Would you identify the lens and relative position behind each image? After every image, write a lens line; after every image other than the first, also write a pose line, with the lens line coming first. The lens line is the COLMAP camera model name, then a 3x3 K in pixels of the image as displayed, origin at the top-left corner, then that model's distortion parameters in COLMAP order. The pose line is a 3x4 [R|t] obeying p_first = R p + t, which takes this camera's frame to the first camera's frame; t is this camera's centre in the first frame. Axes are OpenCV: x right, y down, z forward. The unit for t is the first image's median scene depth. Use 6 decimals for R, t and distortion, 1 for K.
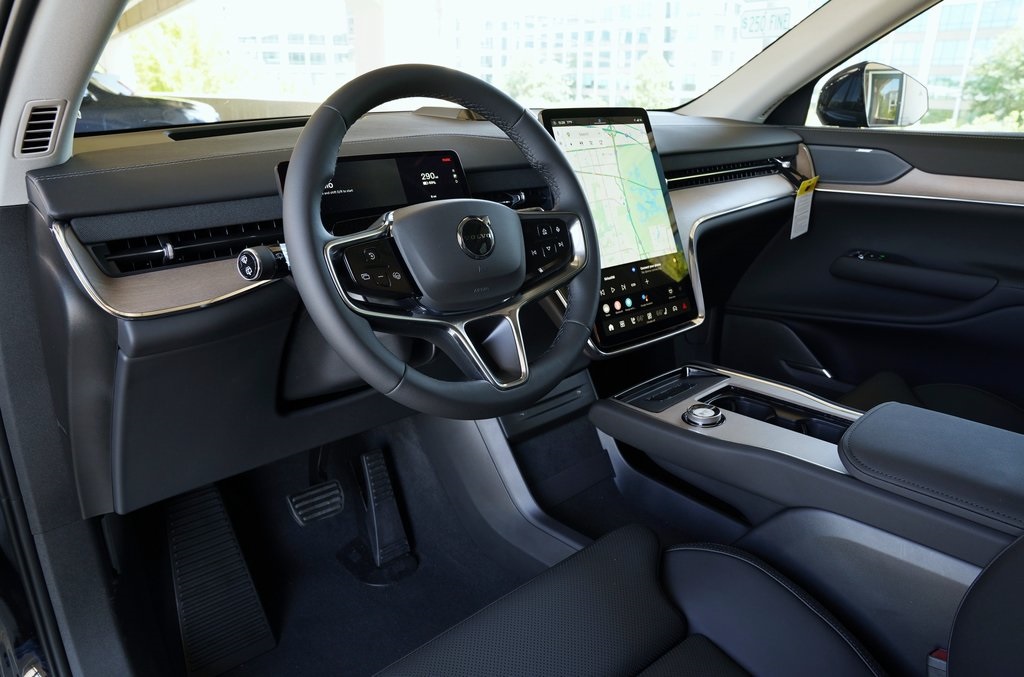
lens RADIAL K [[707.5, 0, 512.2], [0, 707.5, 344.8], [0, 0, 1]] dist [-0.124488, 0.079868]
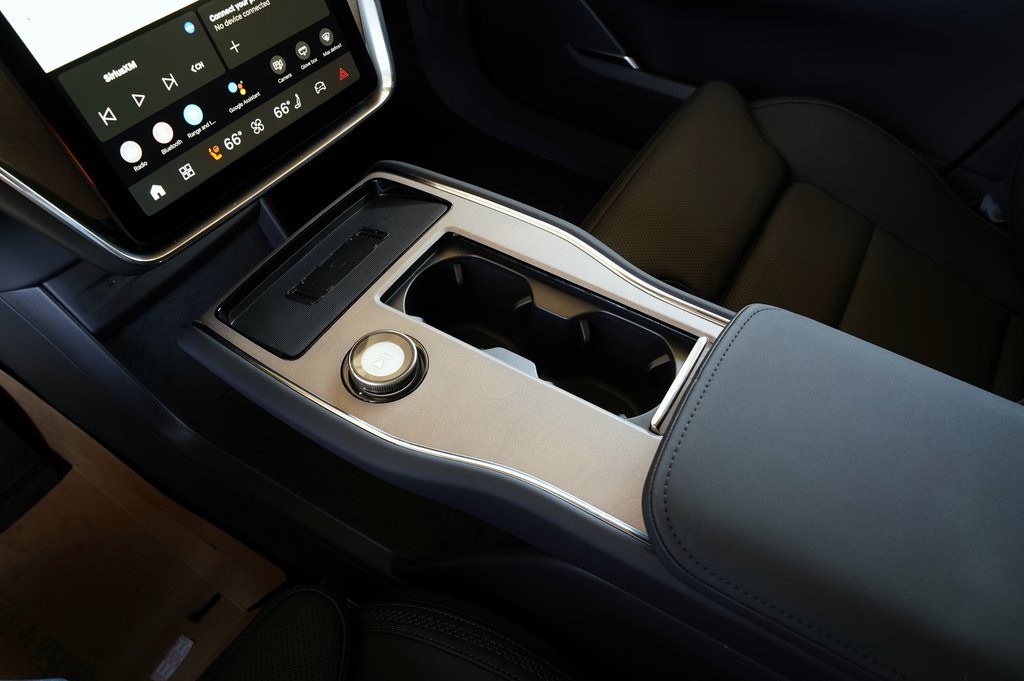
lens RADIAL K [[707.5, 0, 521.7], [0, 707.5, 342.0], [0, 0, 1]] dist [-0.124488, 0.079868]
pose [[0.957433, -0.201712, 0.206481, 0.243966], [0.062229, 0.842735, 0.534720, -0.155460], [-0.281869, -0.499109, 0.819414, 0.524847]]
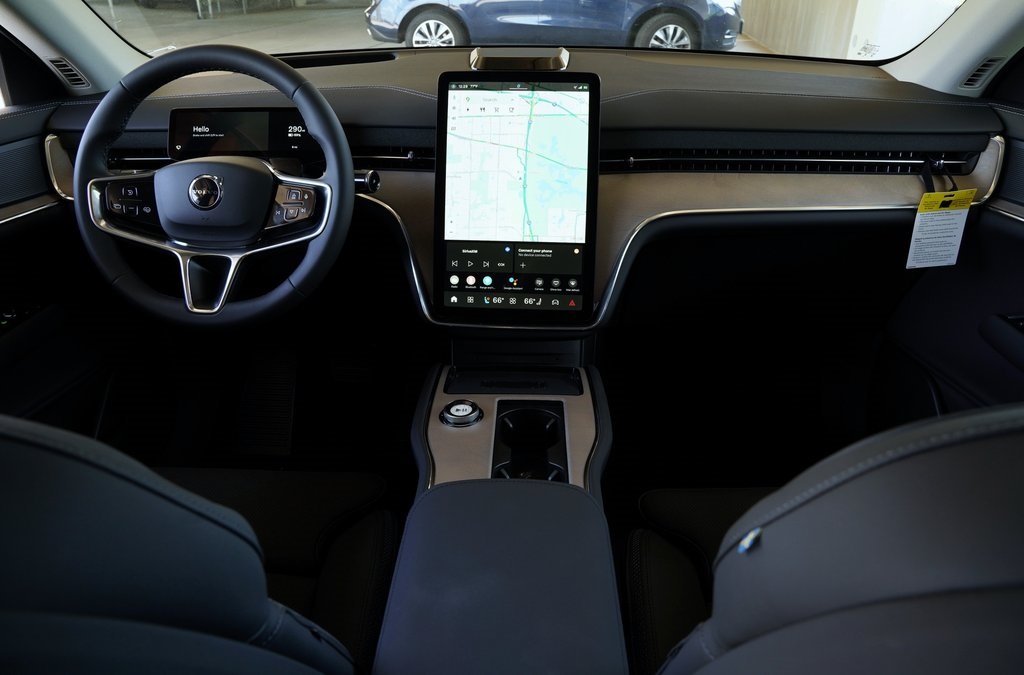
lens RADIAL K [[707.5, 0, 510.8], [0, 707.5, 336.0], [0, 0, 1]] dist [-0.124488, 0.079868]
pose [[0.723566, 0.327207, -0.607773, 0.804857], [-0.235764, 0.944705, 0.227919, -0.217742], [0.648743, -0.021623, 0.760700, 0.278330]]
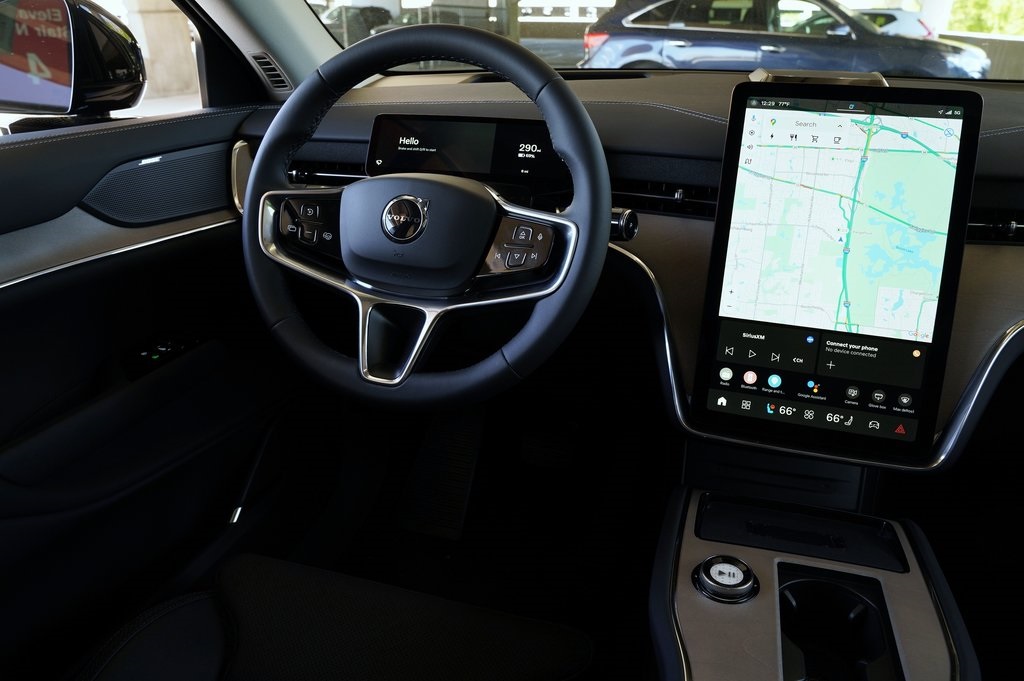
lens RADIAL K [[707.5, 0, 516.0], [0, 707.5, 341.6], [0, 0, 1]] dist [-0.124488, 0.079868]
pose [[0.516095, 0.354365, -0.779789, 0.542640], [-0.293386, 0.928467, 0.227756, -0.174001], [0.804718, 0.111236, 0.583143, 0.409065]]
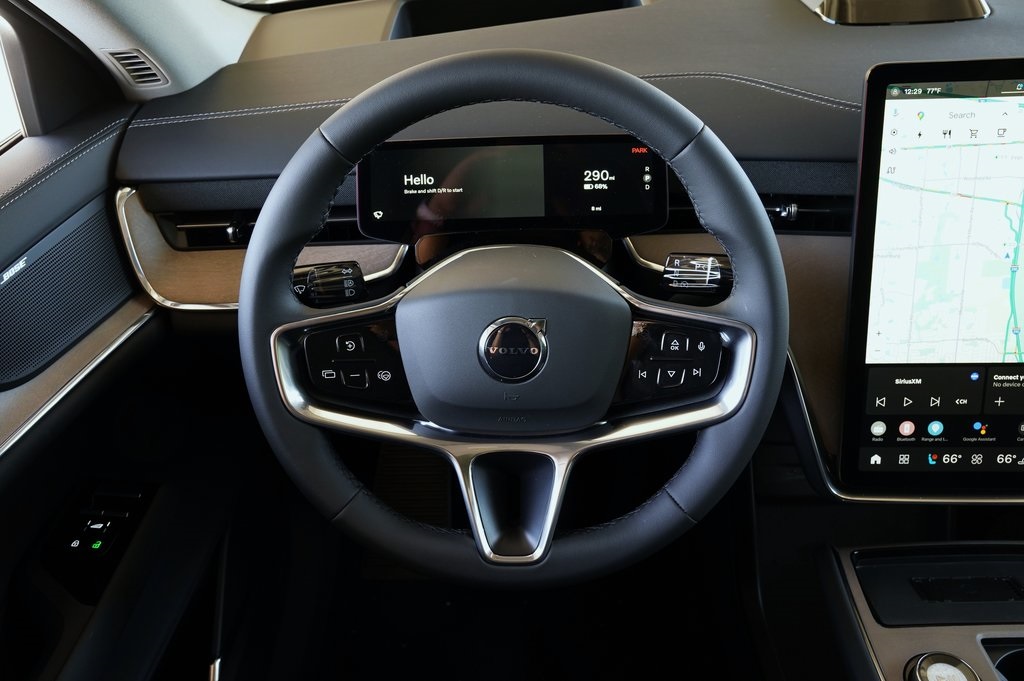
lens RADIAL K [[839.7, 0, 515.0], [0, 839.7, 343.6], [0, 0, 1]] dist [-0.067165, 0.089483]
pose [[0.741937, 0.369546, -0.559433, 0.263683], [-0.191993, 0.916550, 0.350821, -0.294912], [0.642393, -0.152879, 0.750972, 0.281895]]
